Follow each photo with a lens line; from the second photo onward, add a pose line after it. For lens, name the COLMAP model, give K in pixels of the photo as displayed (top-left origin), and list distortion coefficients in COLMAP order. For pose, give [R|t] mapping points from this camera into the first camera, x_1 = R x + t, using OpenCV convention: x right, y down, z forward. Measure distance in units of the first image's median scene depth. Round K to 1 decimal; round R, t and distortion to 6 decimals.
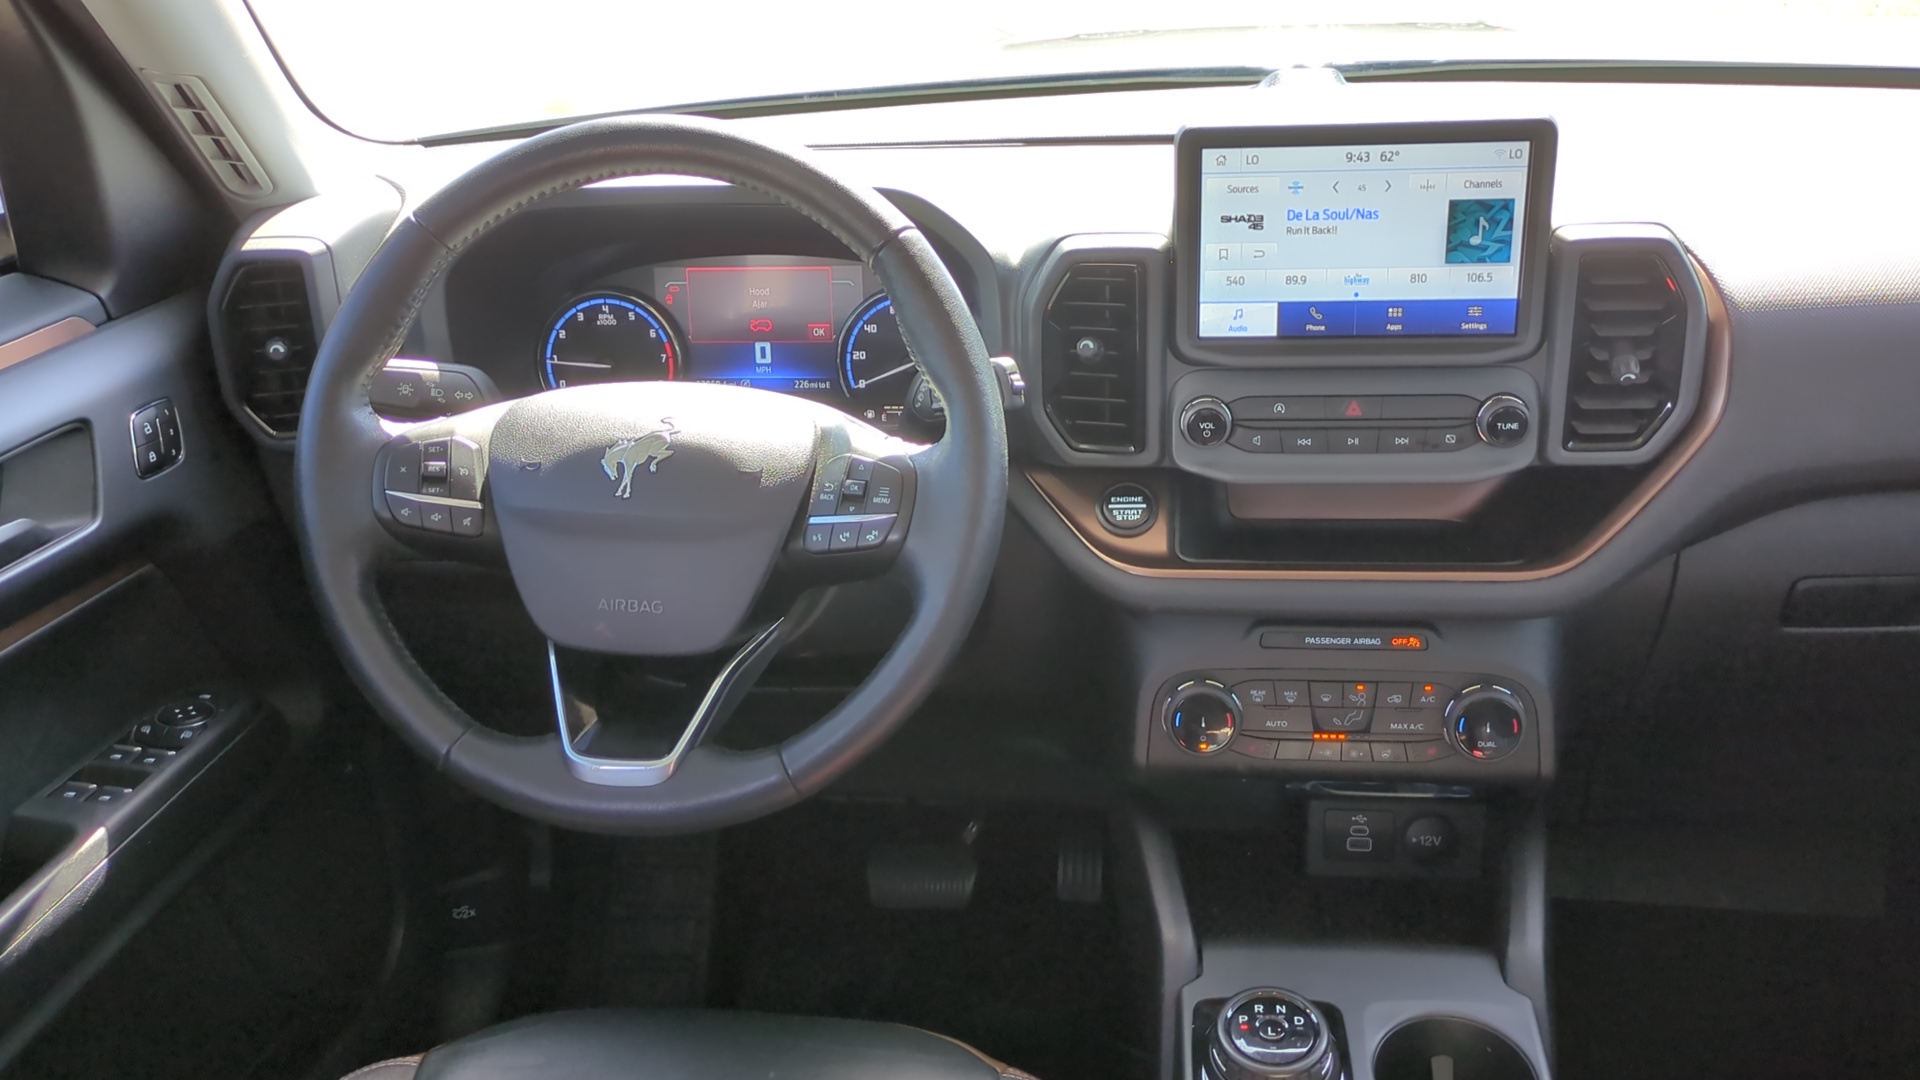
lens RADIAL K [[1651.1, 0, 979.2], [0, 1651.1, 509.7], [0, 0, 1]] dist [0.063381, -0.085190]
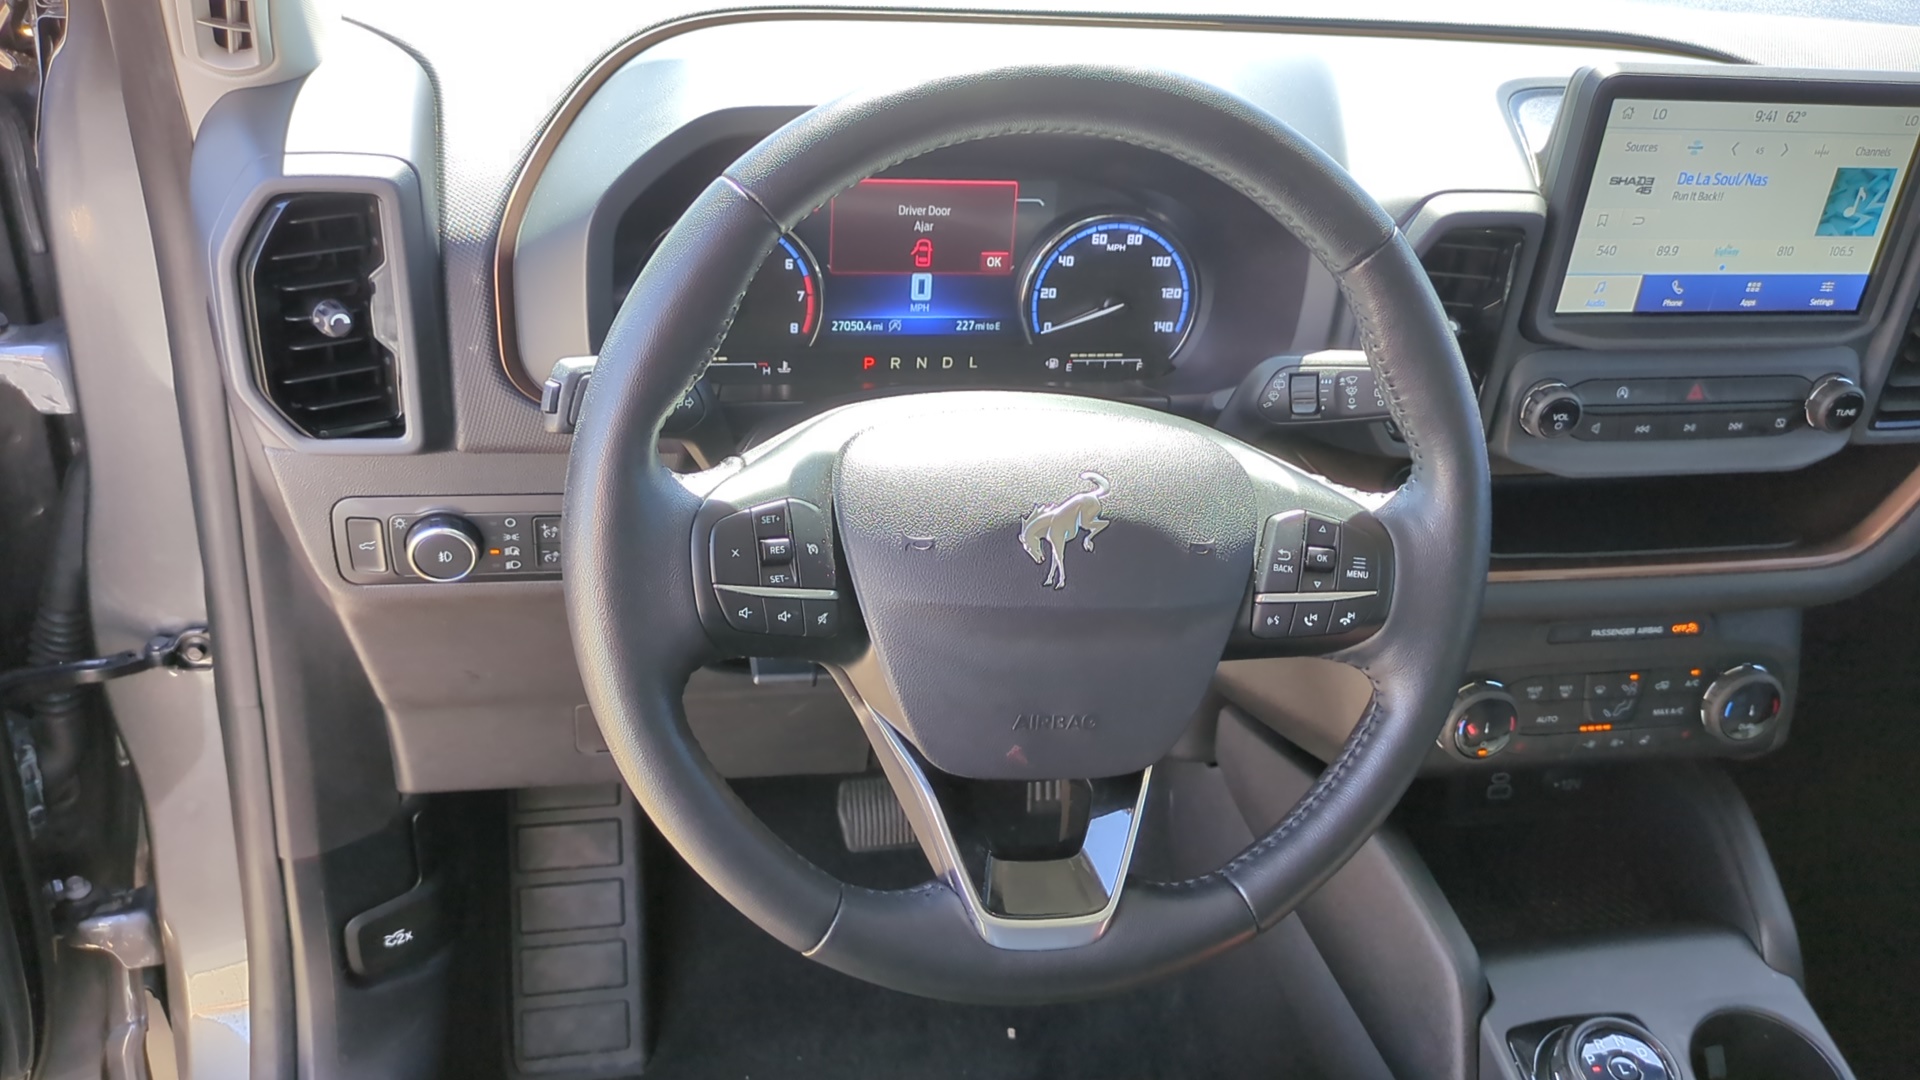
lens RADIAL K [[1651.1, 0, 979.2], [0, 1651.1, 509.7], [0, 0, 1]] dist [0.063381, -0.085190]
pose [[0.939035, -0.054007, 0.339552, -0.453718], [-0.009292, 0.983239, 0.182084, -0.161071], [-0.343695, -0.174138, 0.922794, 0.292933]]
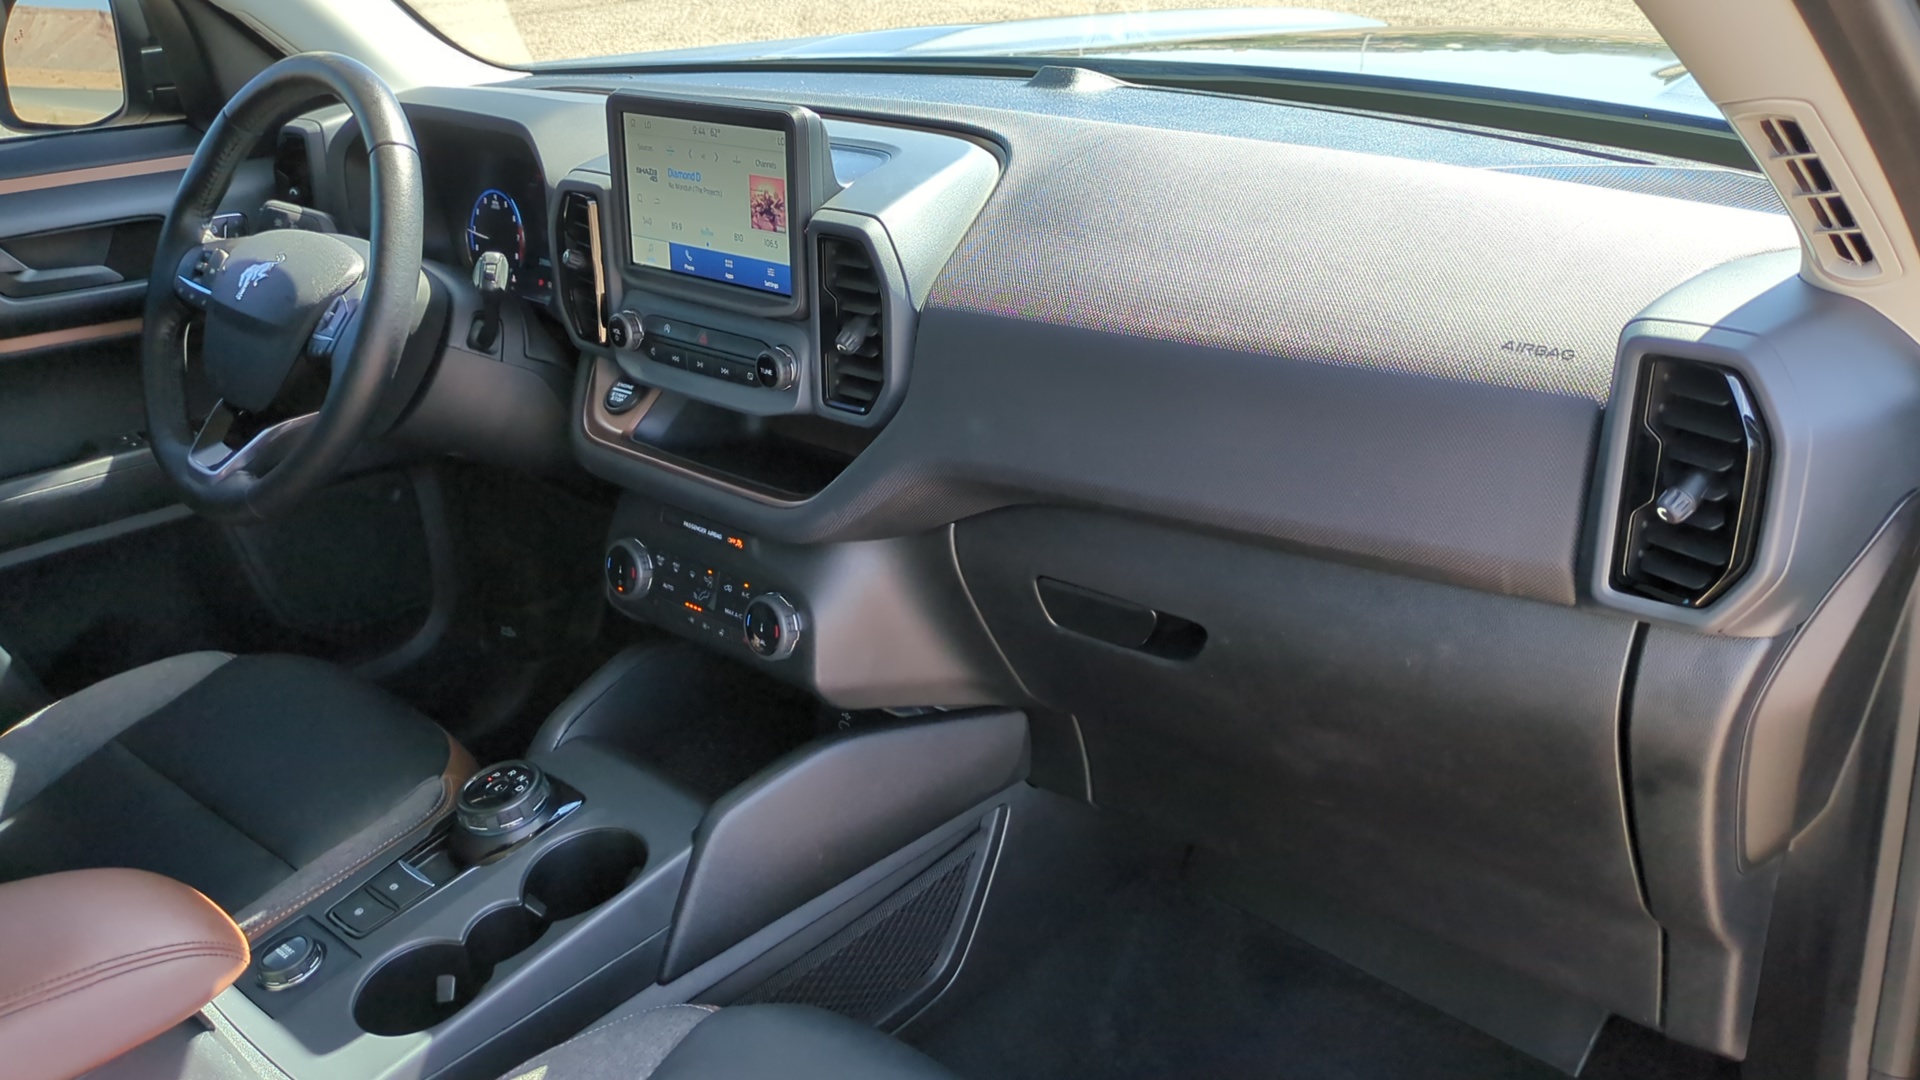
lens RADIAL K [[1633.3, 0, 963.4], [0, 1633.3, 505.0], [0, 0, 1]] dist [0.058216, -0.010471]
pose [[0.791672, 0.223887, -0.568445, 1.101622], [-0.210596, 0.973413, 0.090091, -0.091486], [0.573502, 0.048389, 0.817773, 0.134450]]
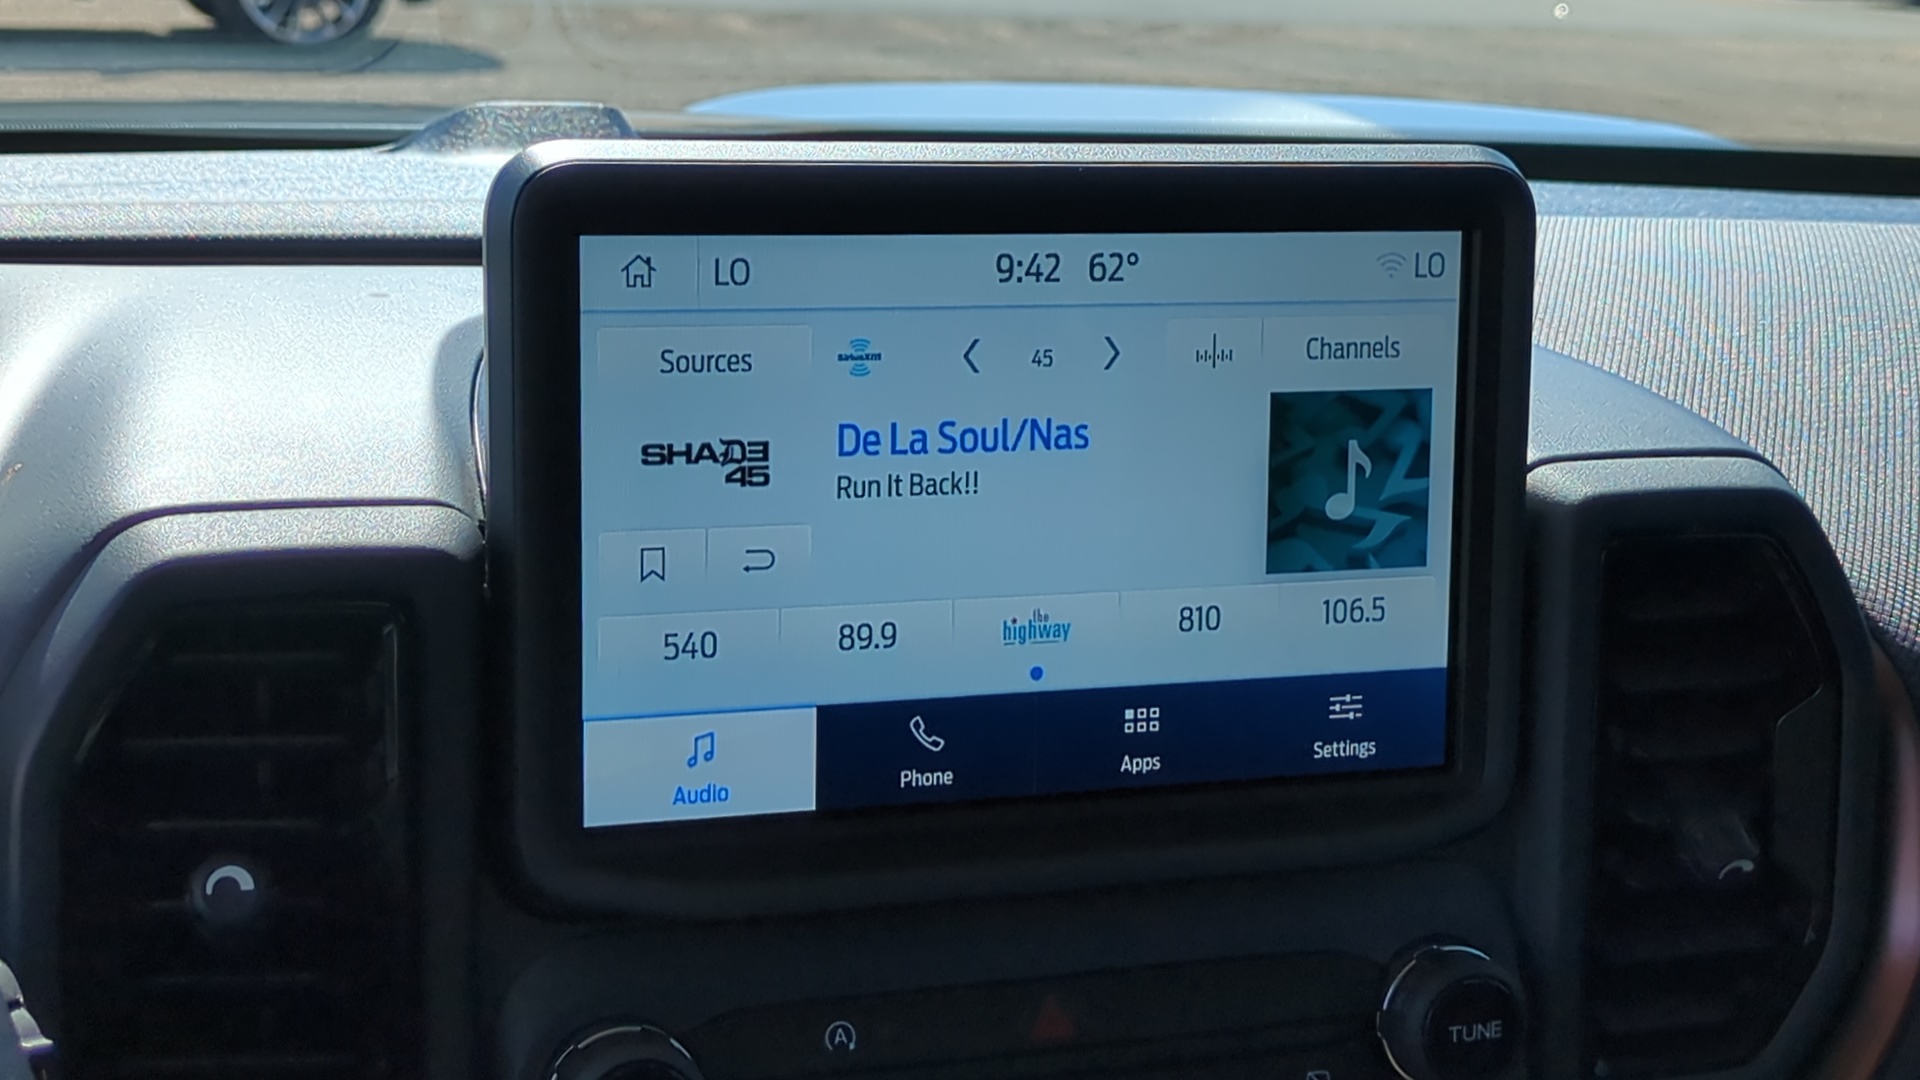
lens RADIAL K [[3093.3, 0, 960.0], [0, 3093.3, 540.0], [0, 0, 1]] dist [0.124062, -0.042612]
pose [[0.895037, -0.023720, 0.445361, -0.063341], [0.104304, 0.982024, -0.157317, -0.059608], [-0.433624, 0.187257, 0.881422, 0.452229]]
